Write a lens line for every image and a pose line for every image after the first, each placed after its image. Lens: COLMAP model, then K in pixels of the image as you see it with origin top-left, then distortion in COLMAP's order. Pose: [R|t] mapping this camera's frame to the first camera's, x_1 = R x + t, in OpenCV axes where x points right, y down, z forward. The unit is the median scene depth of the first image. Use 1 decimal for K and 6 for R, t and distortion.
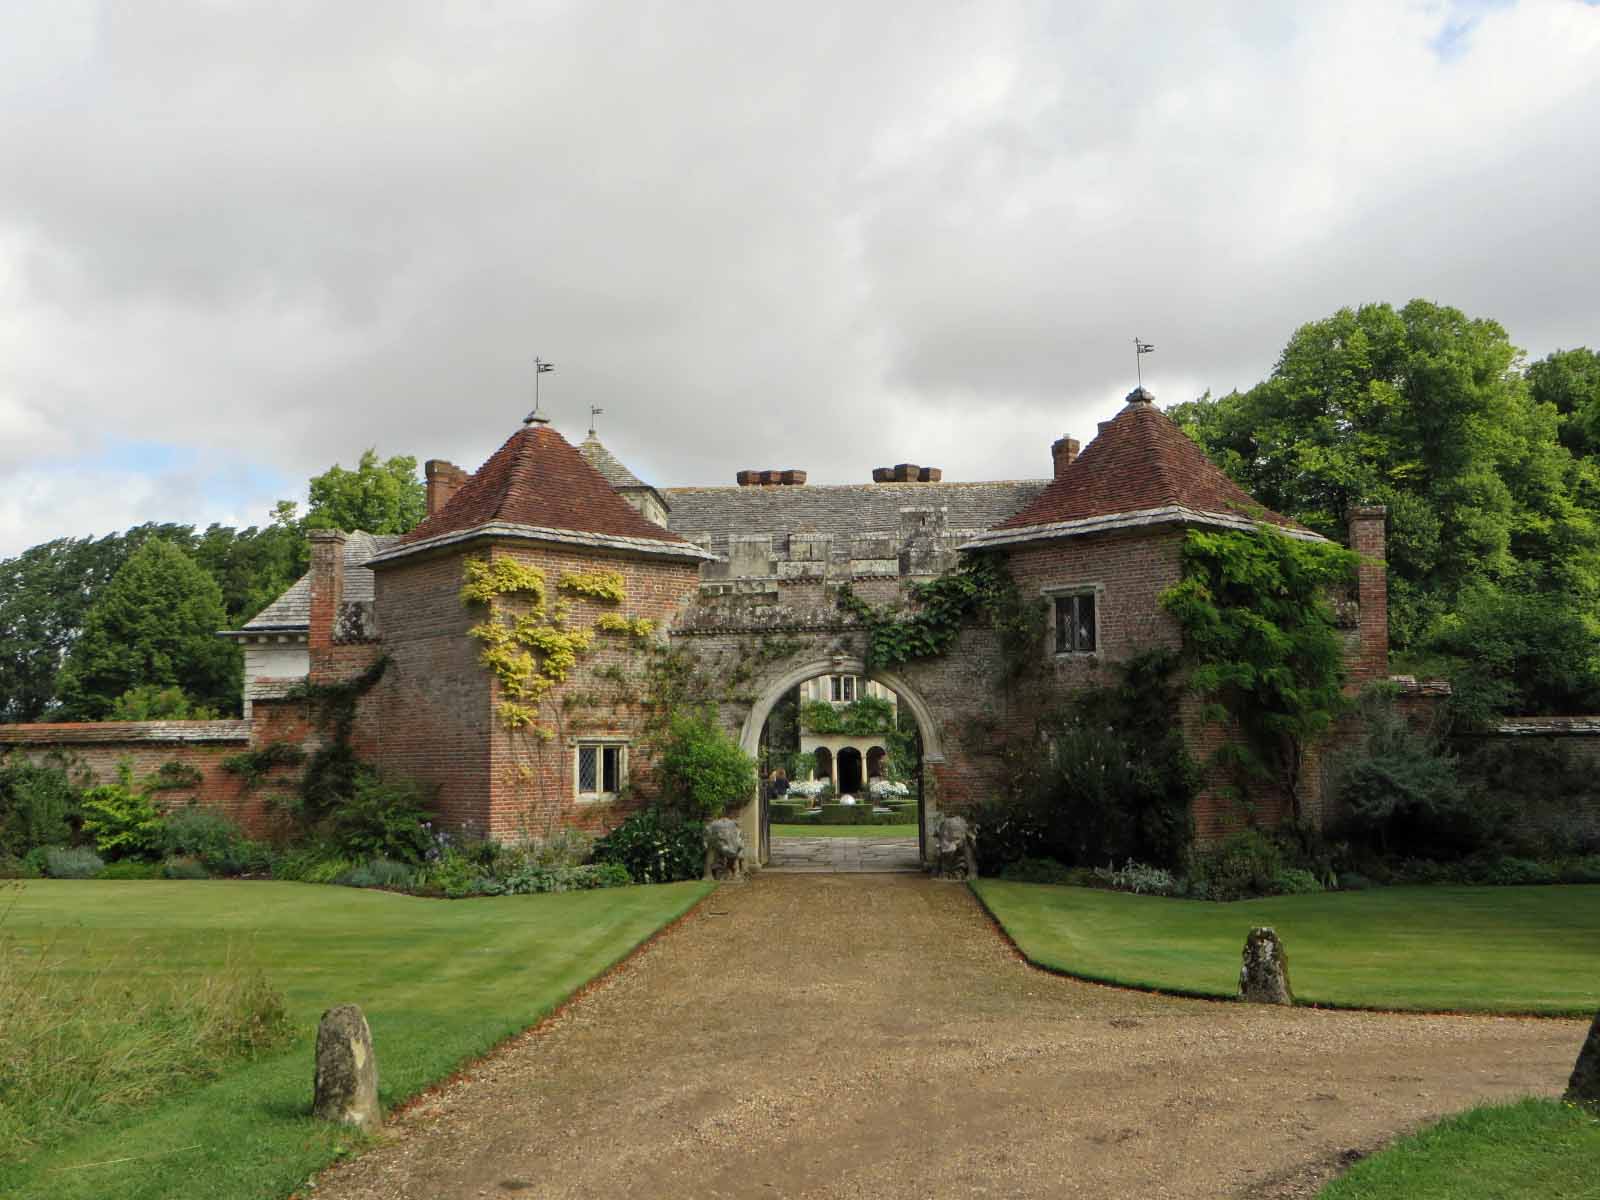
lens RADIAL K [[1300.4, 0, 800.0], [0, 1300.4, 600.0], [0, 0, 1]] dist [-0.006011, -0.002103]
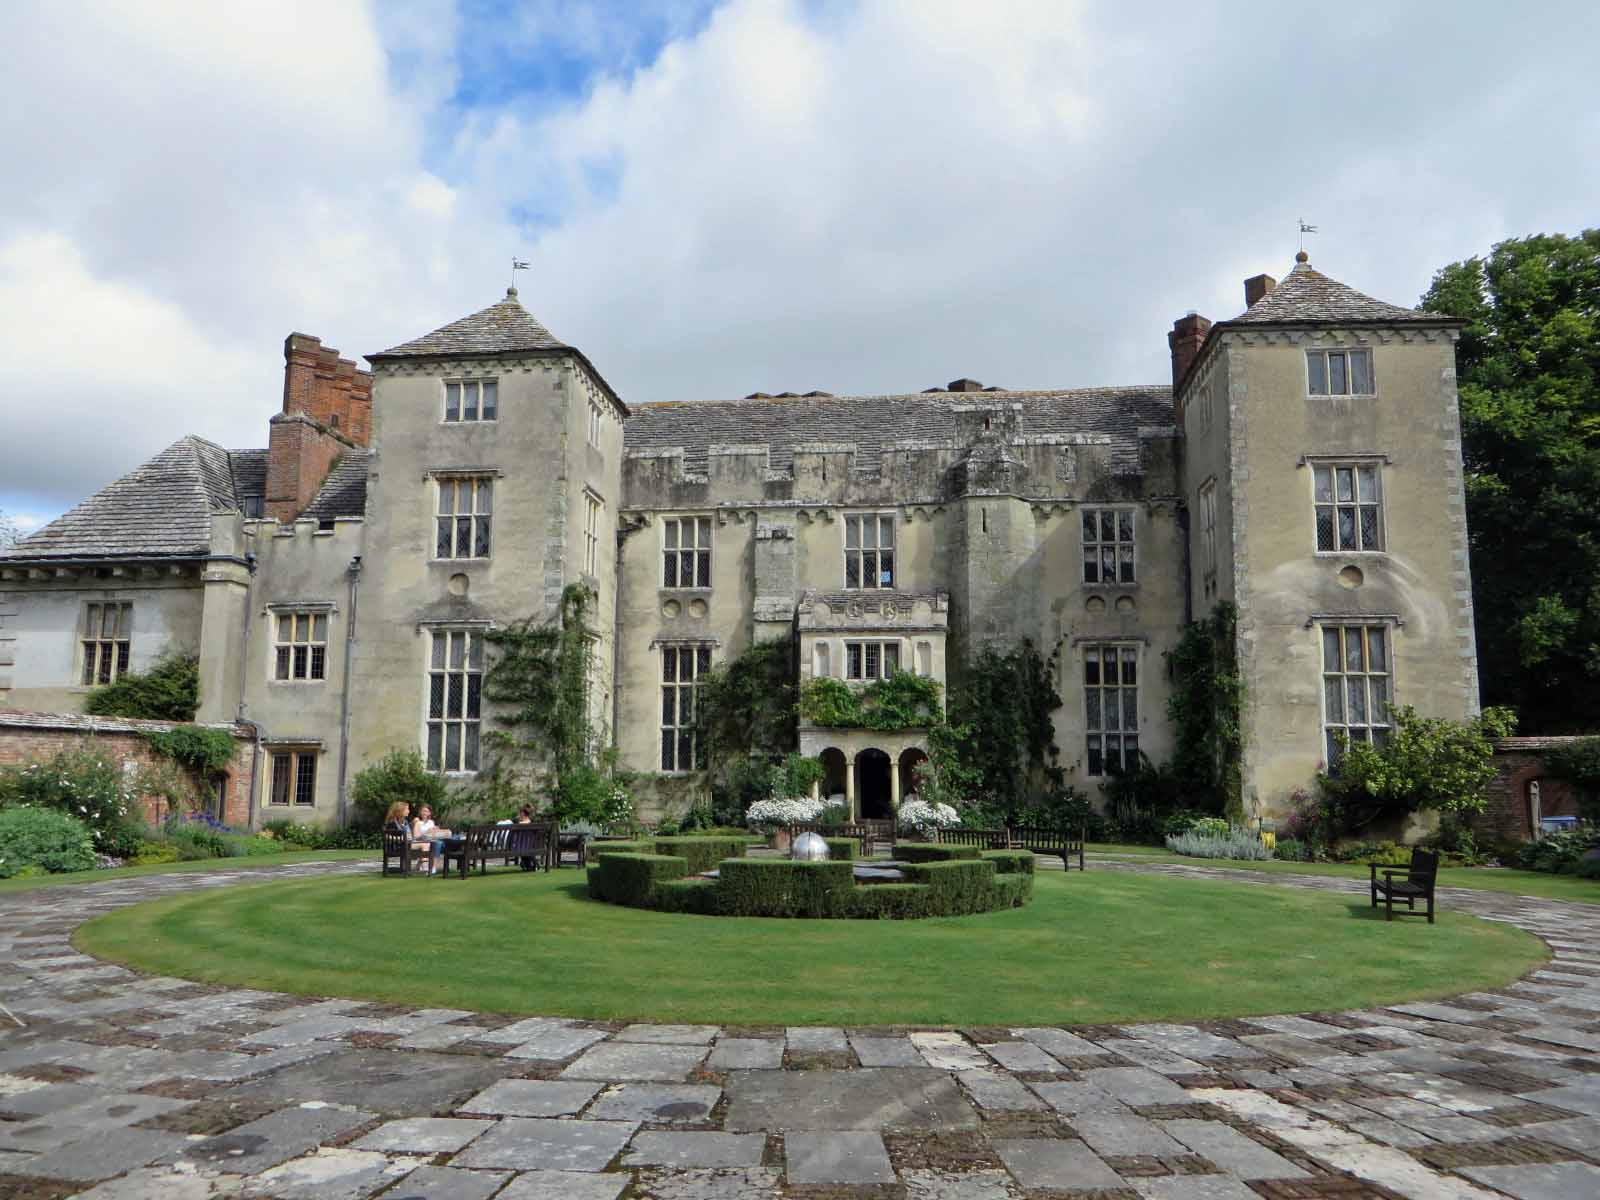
lens RADIAL K [[1130.0, 0, 800.0], [0, 1130.0, 600.0], [0, 0, 1]] dist [0.010379, 0.003587]
pose [[0.997677, 0.009272, -0.067488, 0.038973], [-0.011616, 0.999339, -0.034435, 0.057279], [0.067125, 0.035139, 0.997126, 0.417110]]
